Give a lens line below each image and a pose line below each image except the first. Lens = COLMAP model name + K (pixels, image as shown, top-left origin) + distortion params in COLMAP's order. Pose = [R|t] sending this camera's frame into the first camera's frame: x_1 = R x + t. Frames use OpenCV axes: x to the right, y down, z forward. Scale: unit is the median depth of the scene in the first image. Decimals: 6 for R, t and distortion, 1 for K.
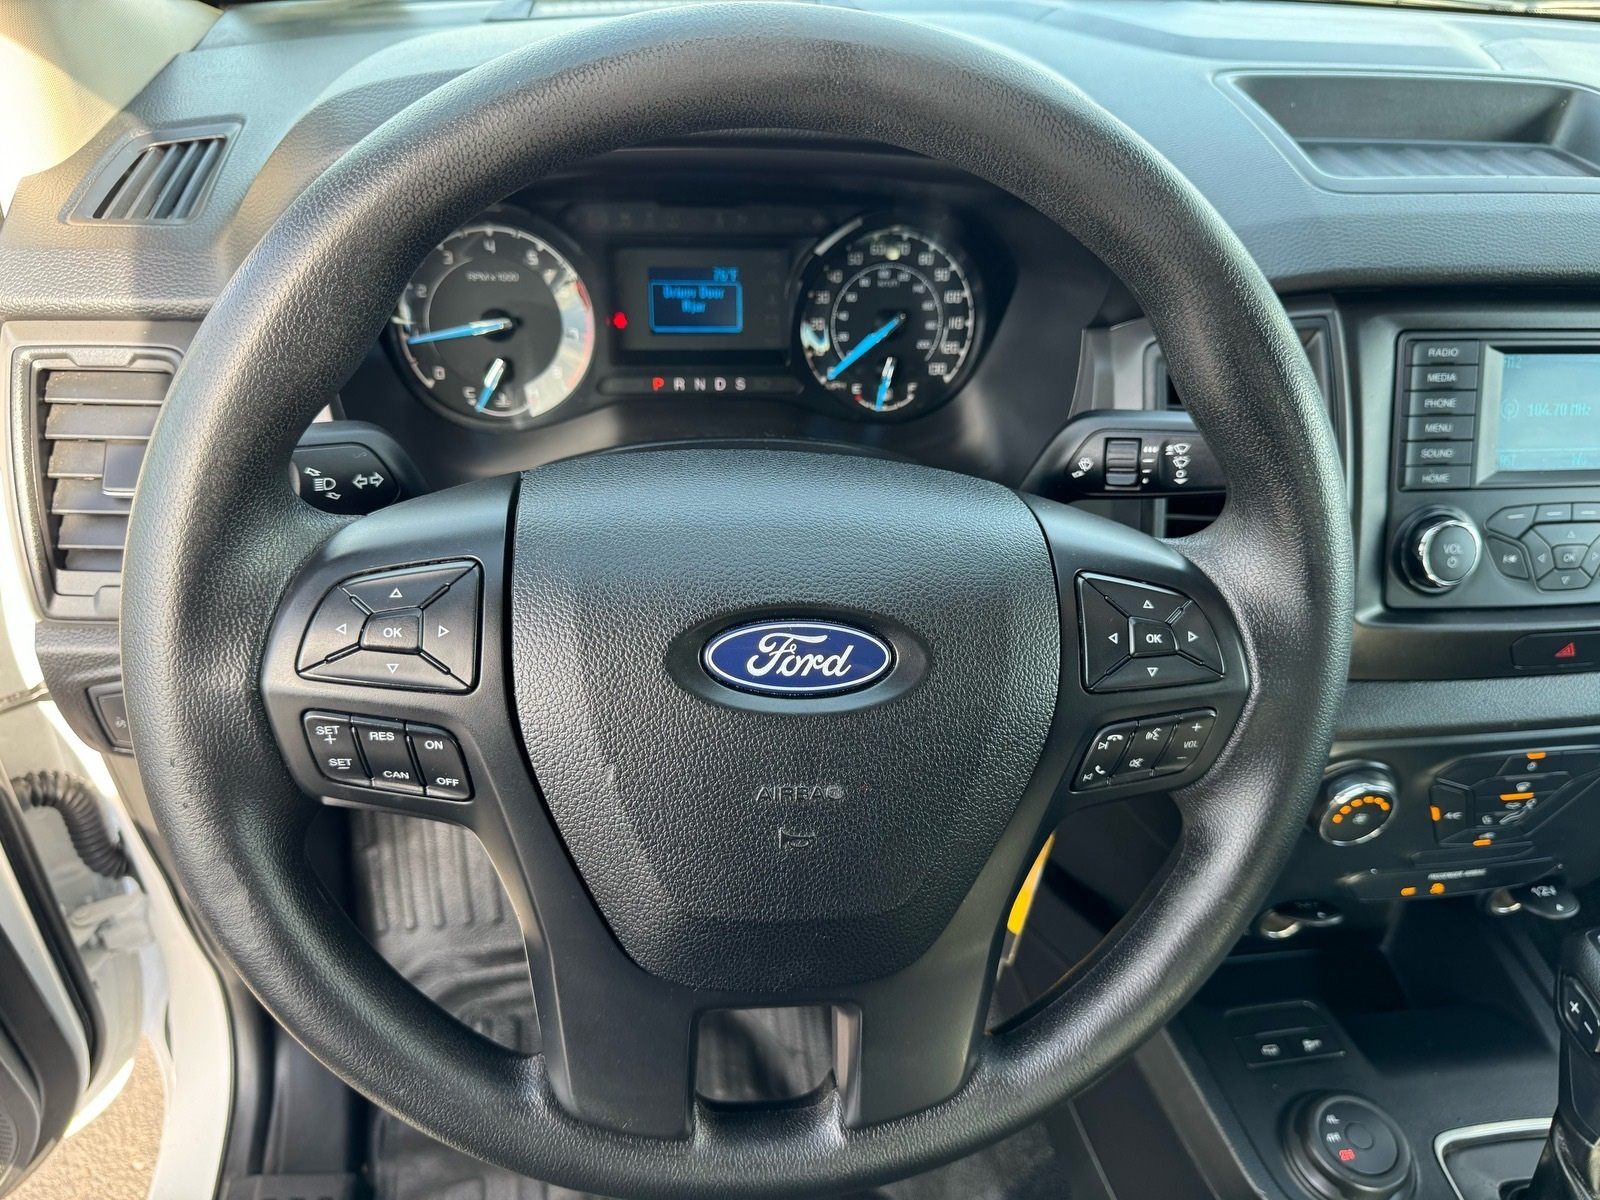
lens RADIAL K [[1108.7, 0, 800.0], [0, 1108.7, 600.0], [0, 0, 1]] dist [0.007856, -0.042769]
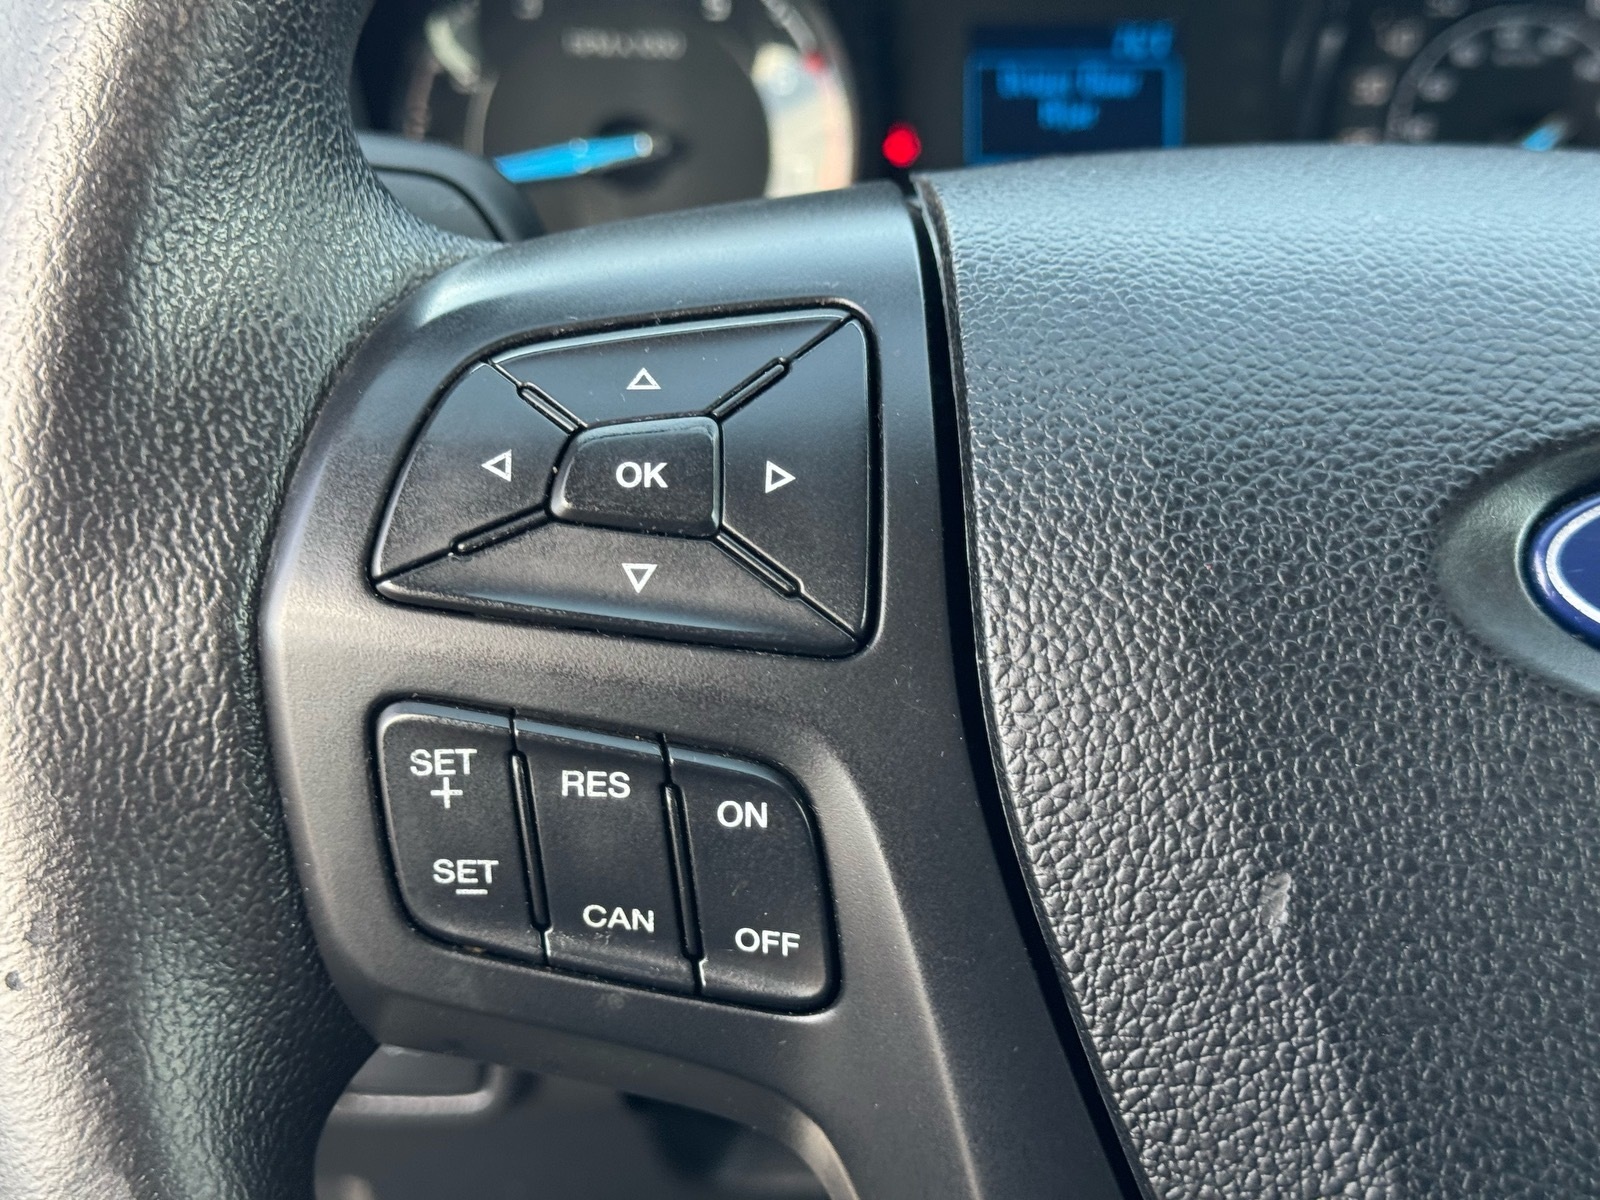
lens RADIAL K [[2250.9, 0, 800.0], [0, 2250.9, 600.0], [0, 0, 1]] dist [0.293861, -0.897914]
pose [[0.996360, -0.018216, -0.083279, -0.254316], [0.000267, 0.977563, -0.210643, 0.212000], [0.085247, 0.209854, 0.974009, 0.317416]]
